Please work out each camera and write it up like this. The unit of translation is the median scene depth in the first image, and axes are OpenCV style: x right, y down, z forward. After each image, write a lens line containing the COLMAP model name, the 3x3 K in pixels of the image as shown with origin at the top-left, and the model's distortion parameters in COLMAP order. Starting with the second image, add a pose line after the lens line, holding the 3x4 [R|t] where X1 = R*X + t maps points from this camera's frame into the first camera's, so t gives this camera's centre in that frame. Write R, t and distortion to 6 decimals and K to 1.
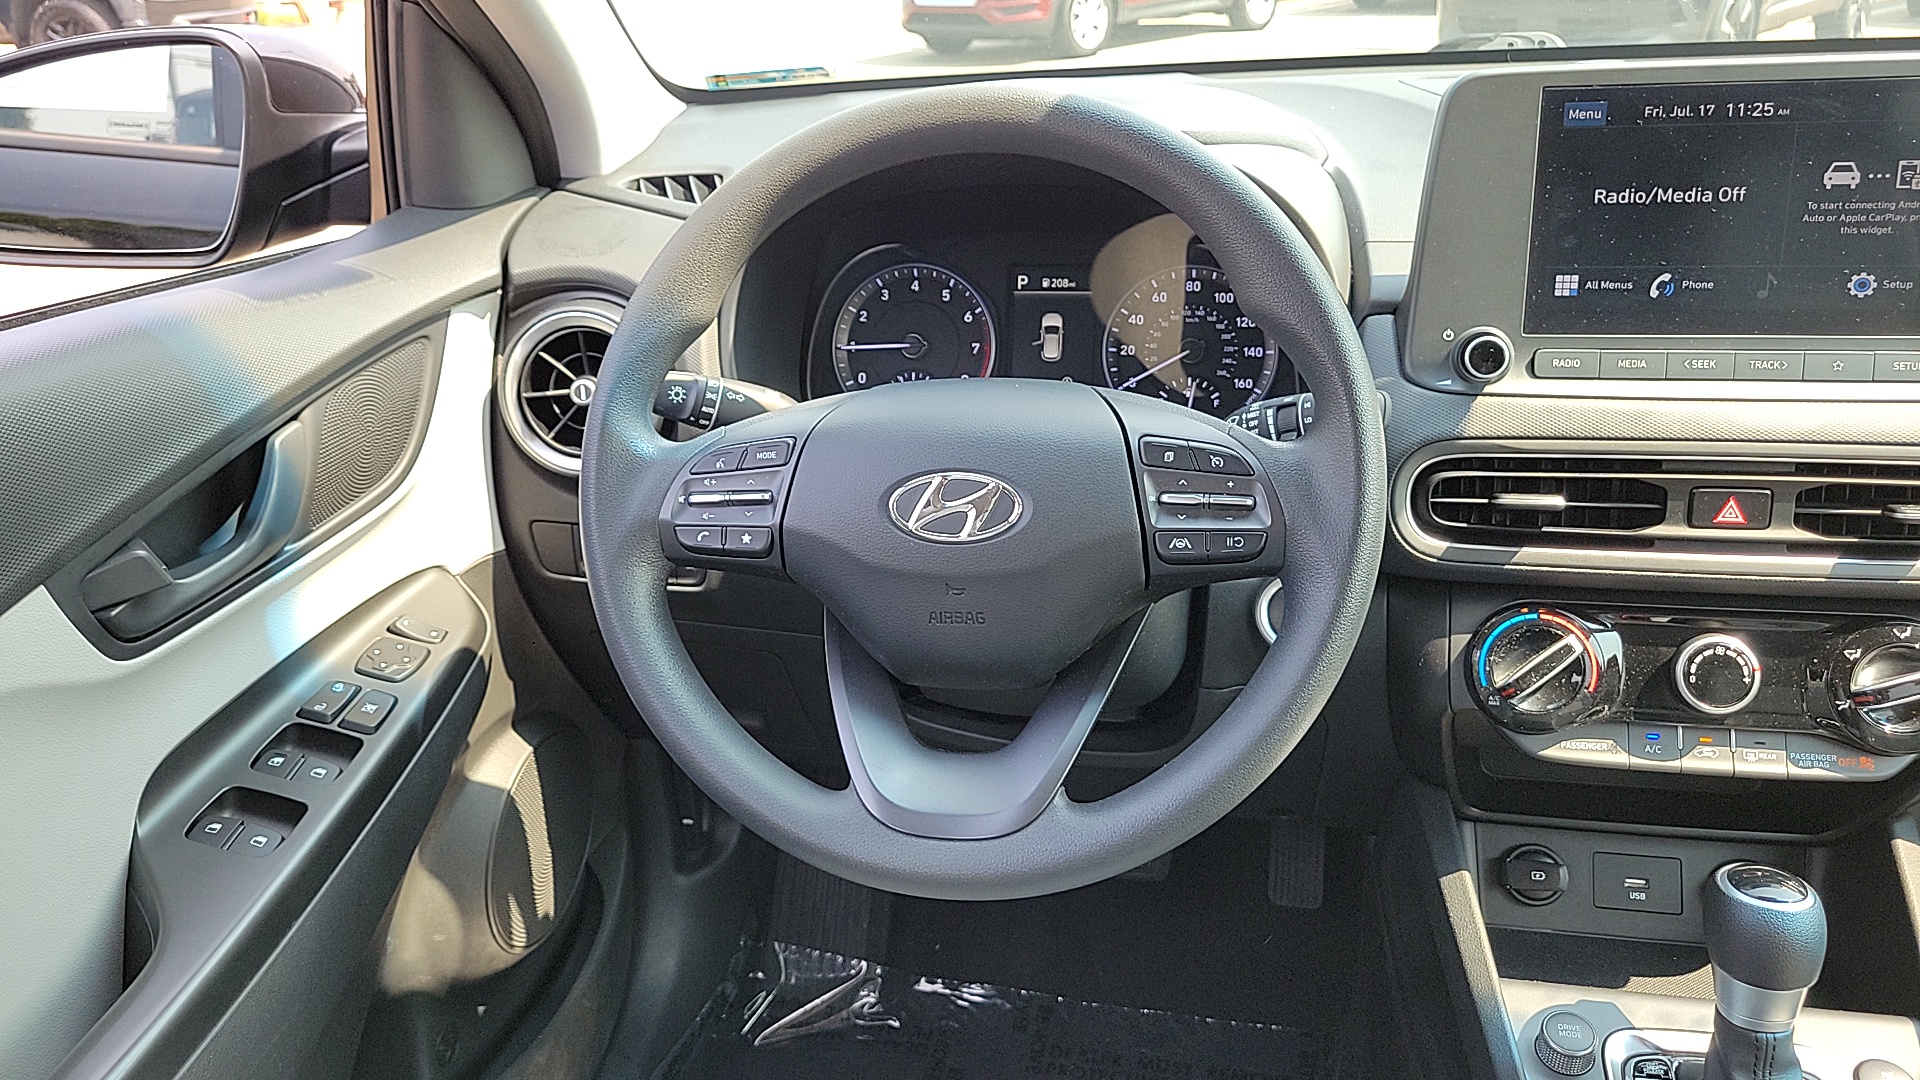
lens RADIAL K [[1464.7, 0, 935.4], [0, 1464.7, 515.6], [0, 0, 1]] dist [0.015494, -0.004812]
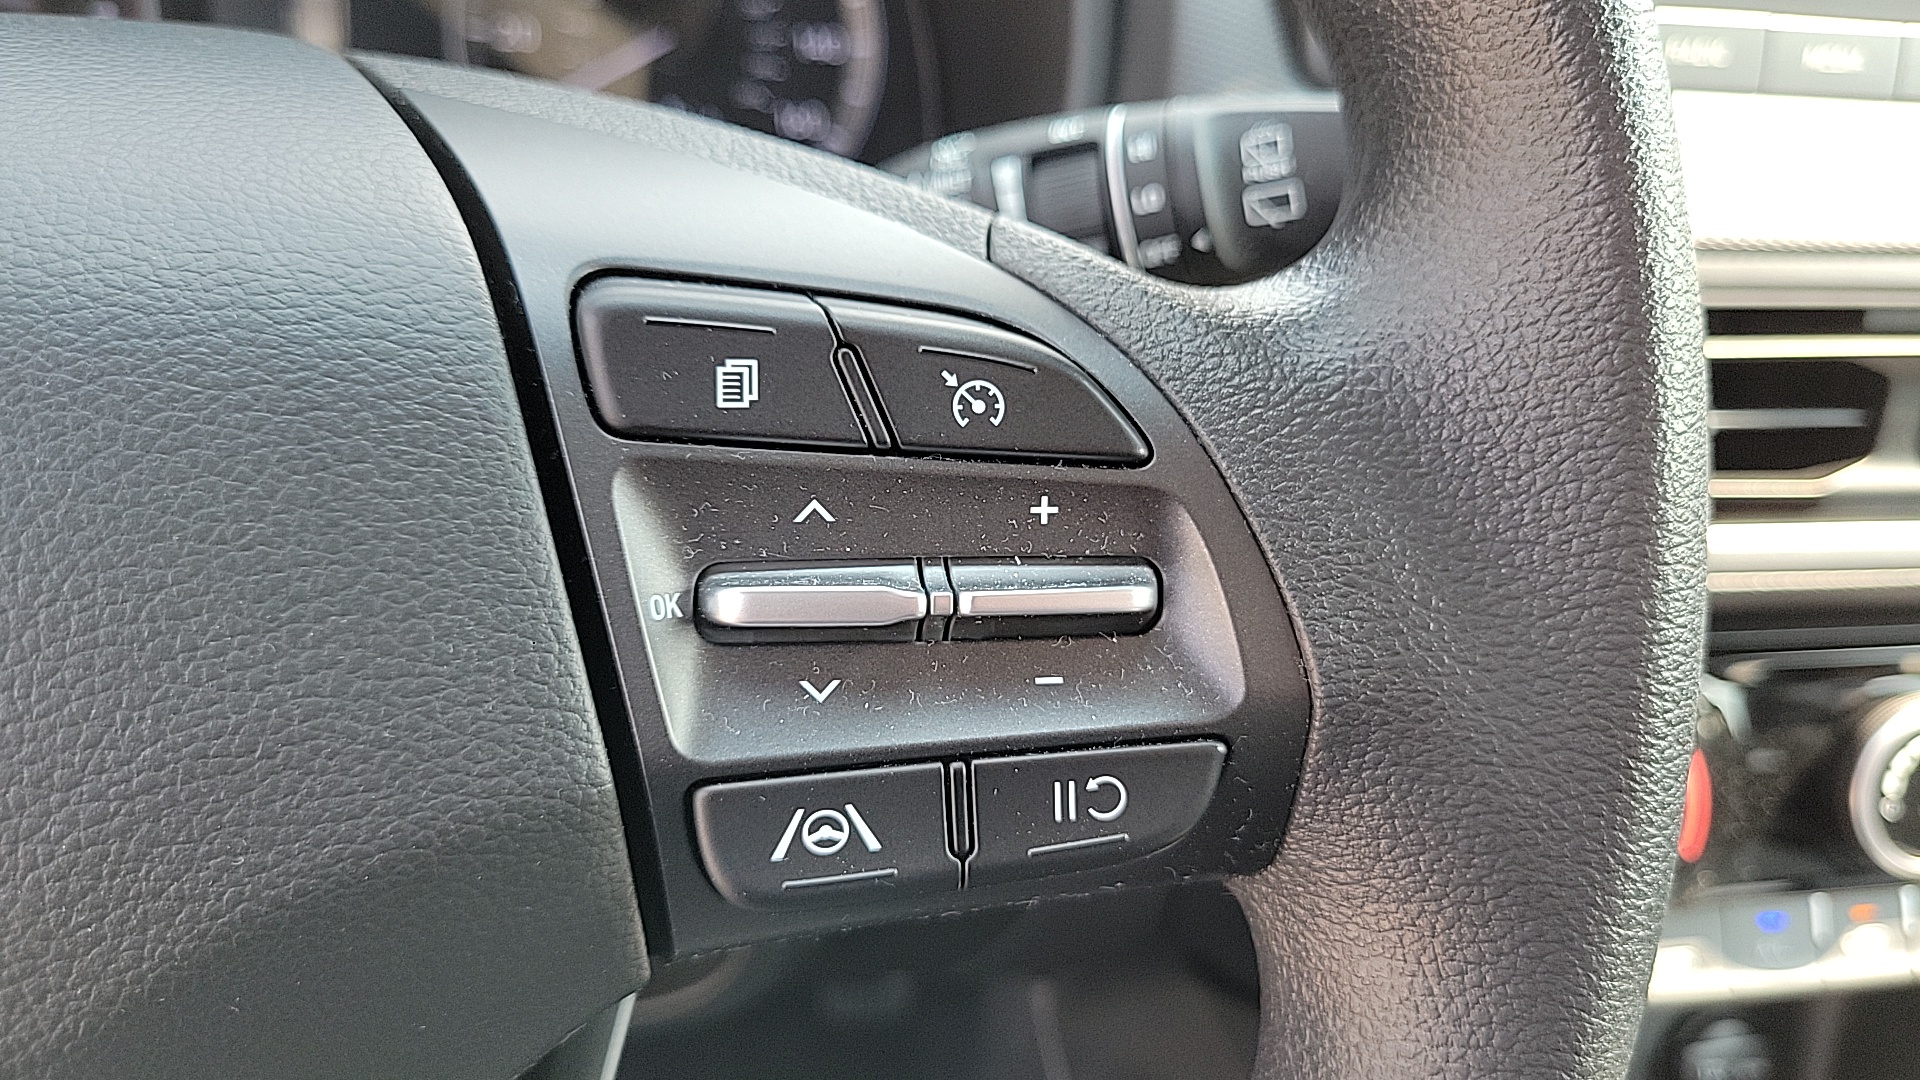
lens RADIAL K [[1526.8, 0, 955.1], [0, 1526.8, 542.9], [0, 0, 1]] dist [-0.042969, -0.000785]
pose [[0.925633, -0.084194, 0.368939, 0.094889], [0.029782, 0.988120, 0.150774, -0.042162], [-0.377250, -0.128574, 0.917143, 0.691041]]
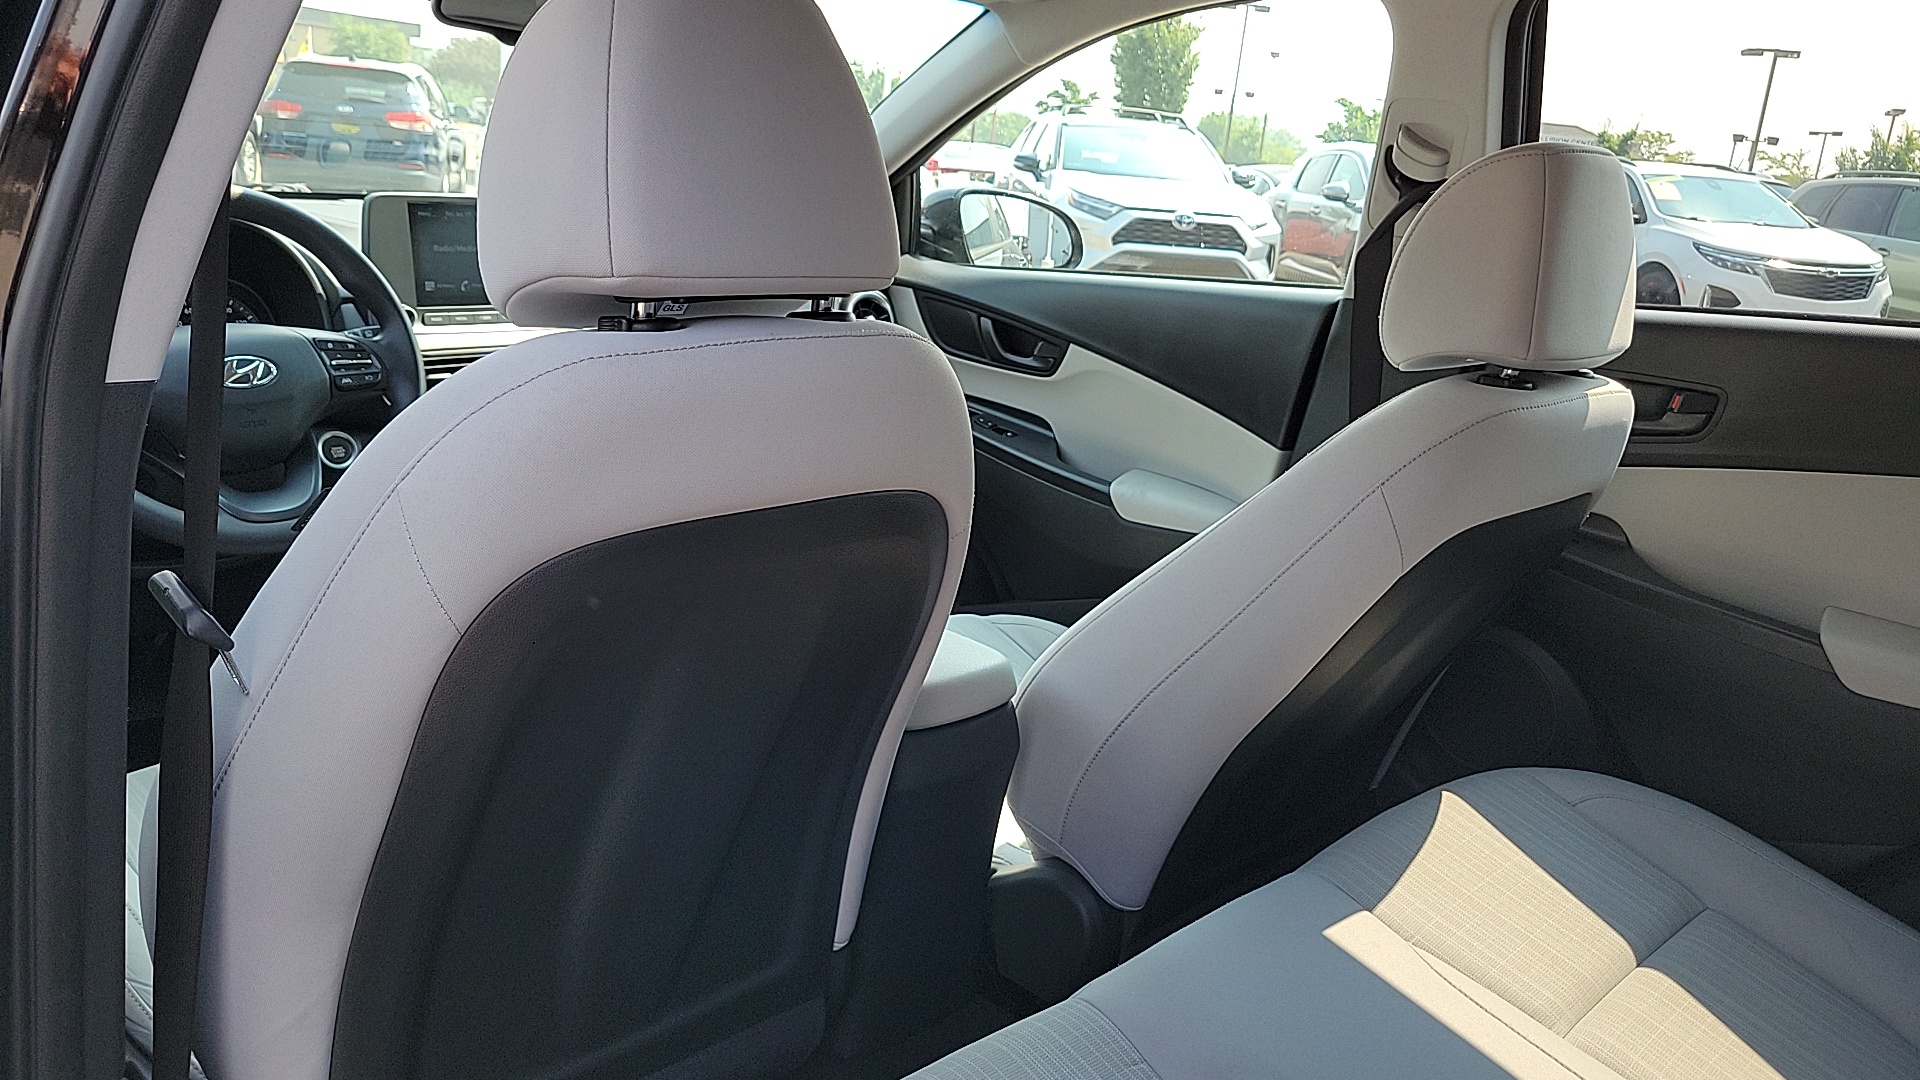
lens RADIAL K [[1457.0, 0, 949.9], [0, 1457.0, 530.5], [0, 0, 1]] dist [0.017953, -0.003665]
pose [[0.536316, -0.130953, 0.833796, -1.099087], [0.220292, 0.975366, 0.011491, 0.372789], [-0.814761, 0.177515, 0.551953, -0.875033]]
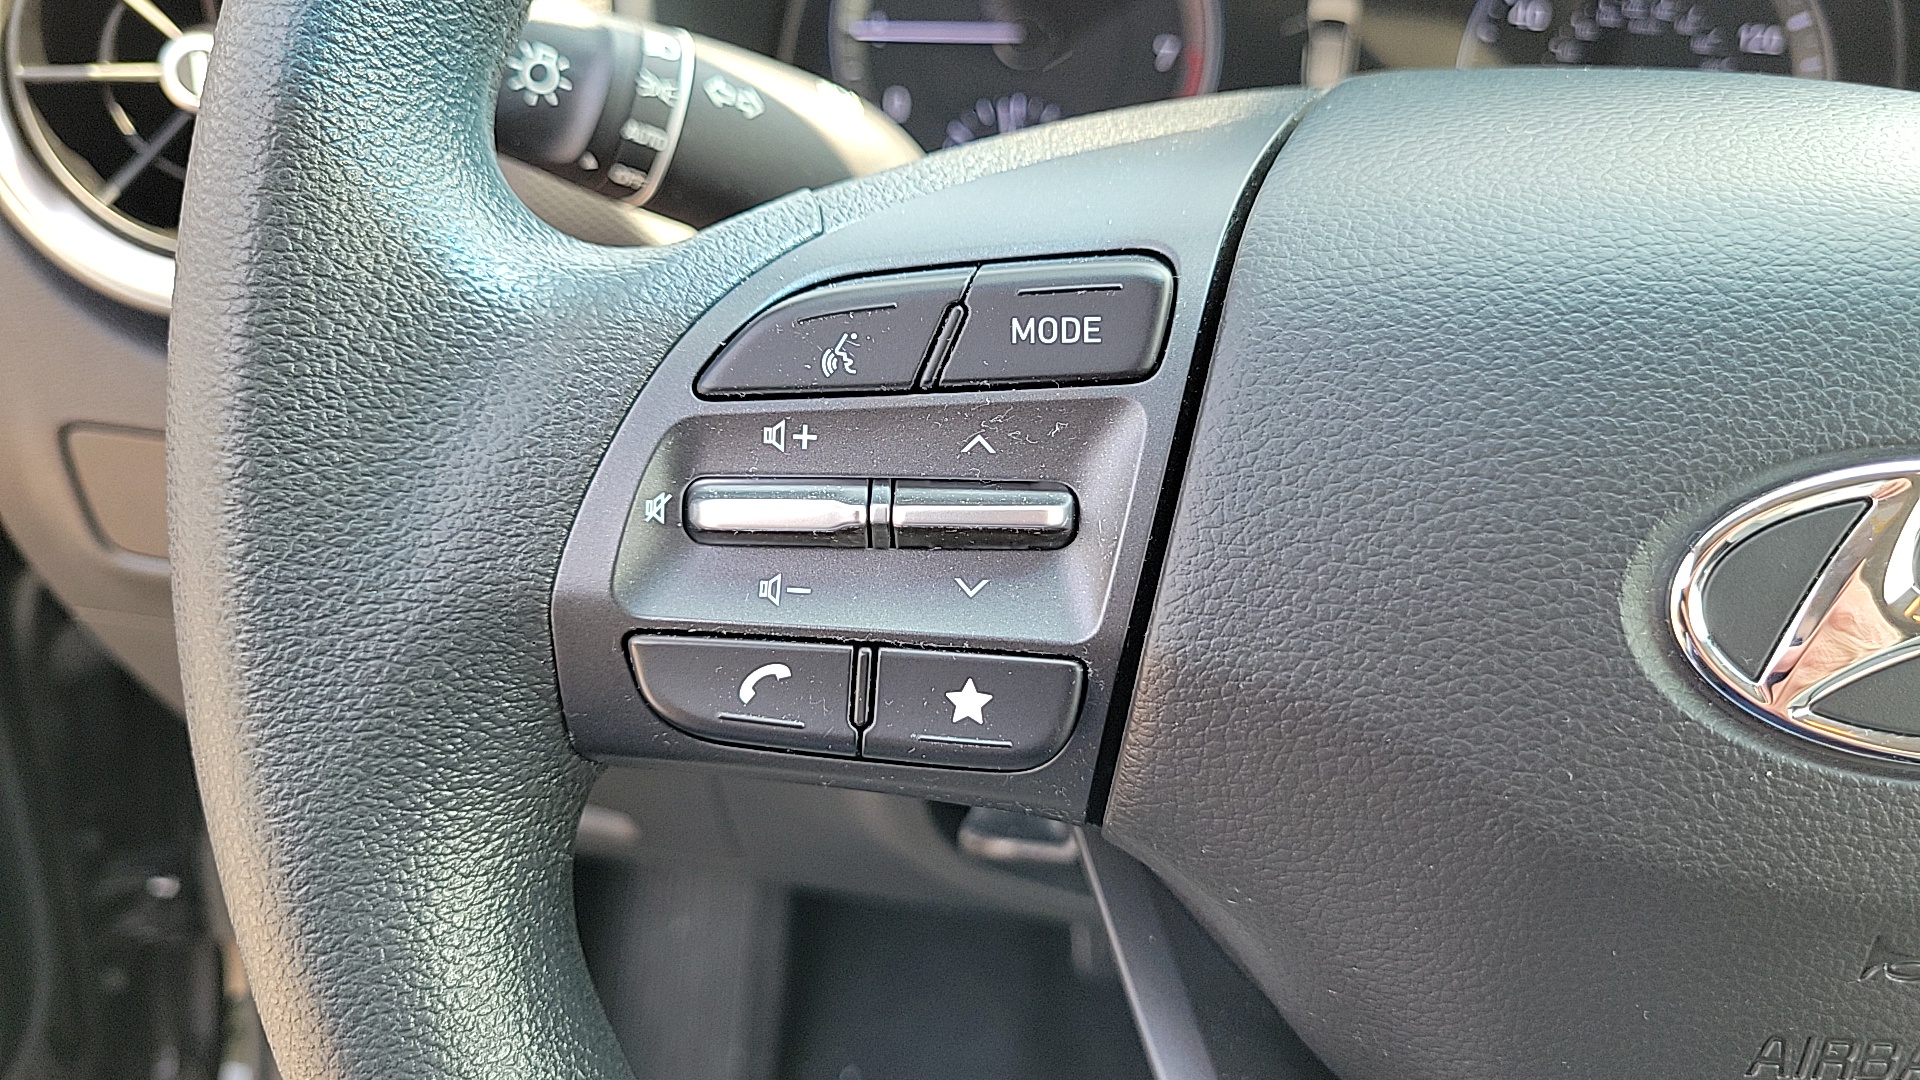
lens RADIAL K [[1507.3, 0, 960.7], [0, 1507.3, 540.6], [0, 0, 1]] dist [-0.002908, -0.001566]
pose [[0.977278, 0.014611, 0.211459, -0.162383], [-0.044002, 0.989873, 0.134965, -0.036186], [-0.207345, -0.141203, 0.968024, 0.706724]]
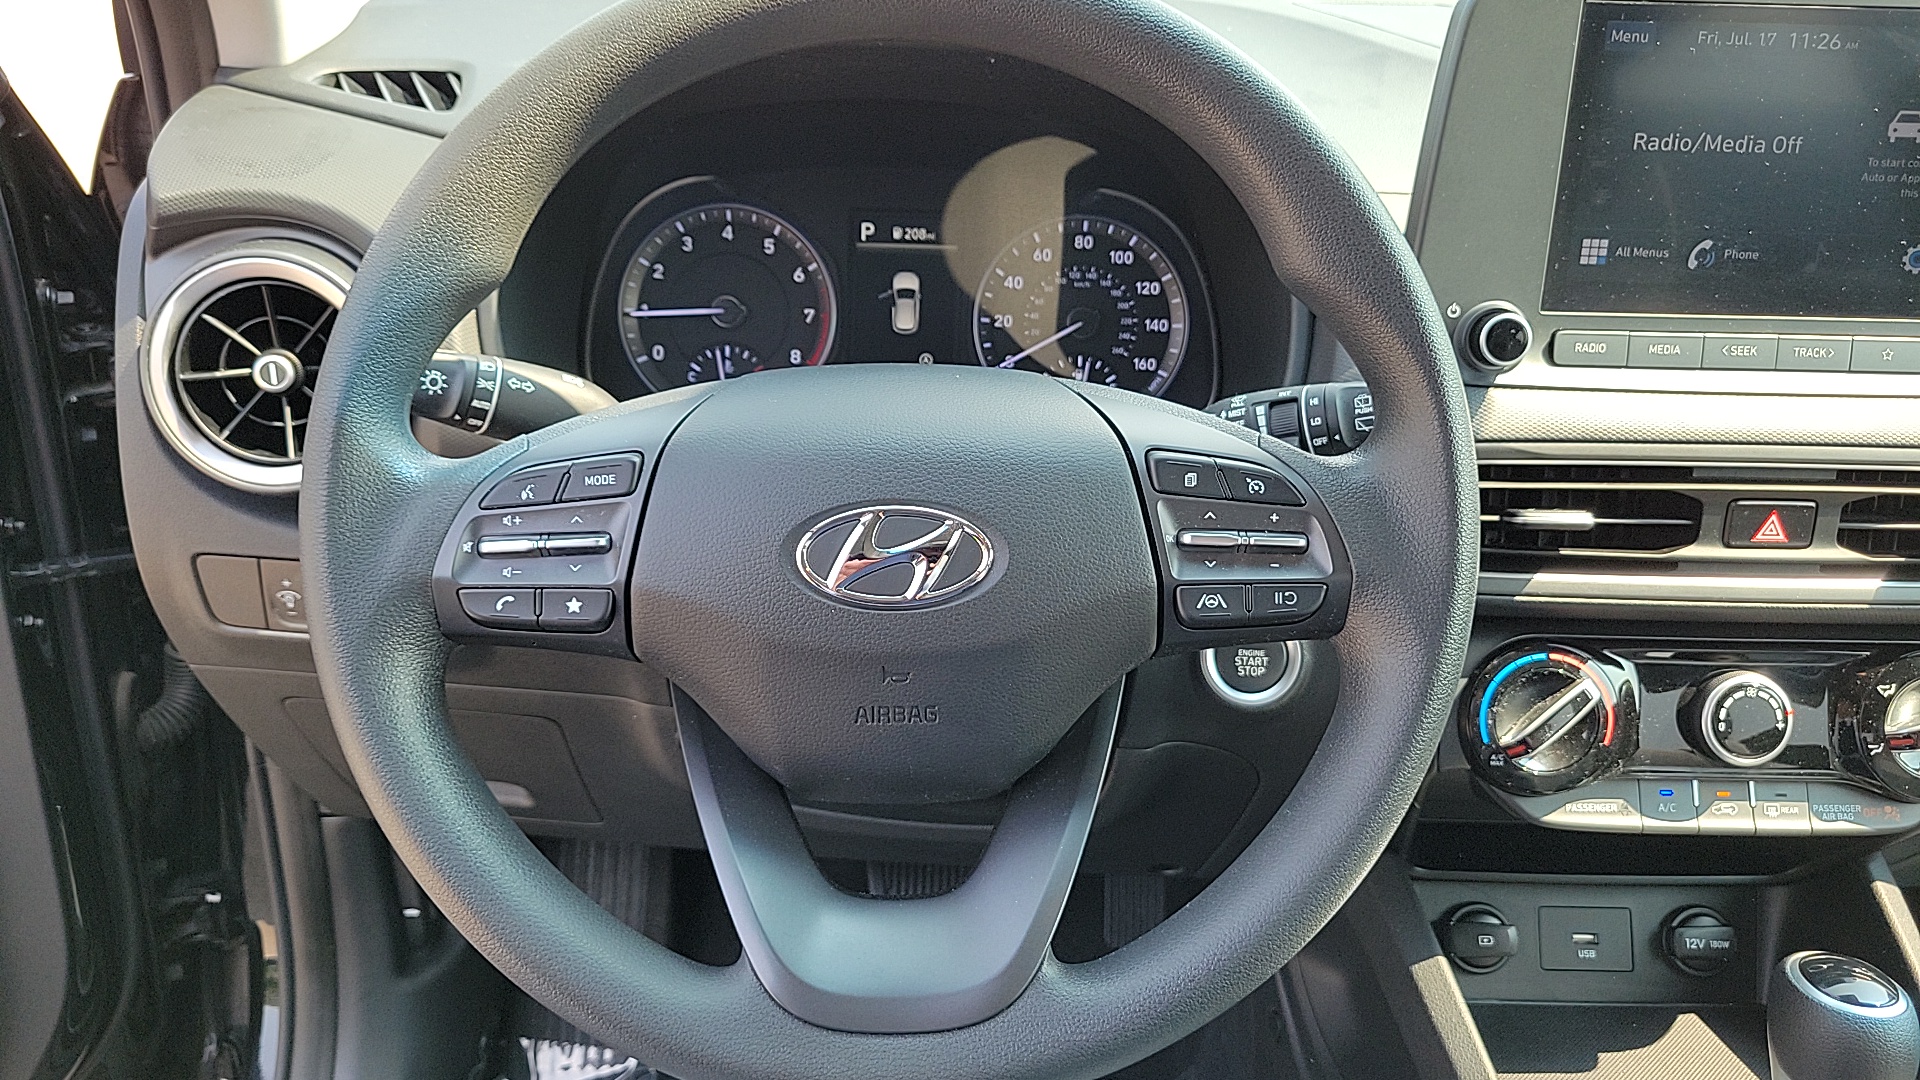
lens RADIAL K [[1471.7, 0, 949.7], [0, 1471.7, 544.9], [0, 0, 1]] dist [0.009585, -0.003051]
pose [[0.973290, -0.022986, 0.228426, -0.104149], [0.012011, 0.998711, 0.049323, -0.039005], [-0.229265, -0.045262, 0.972311, 0.279439]]
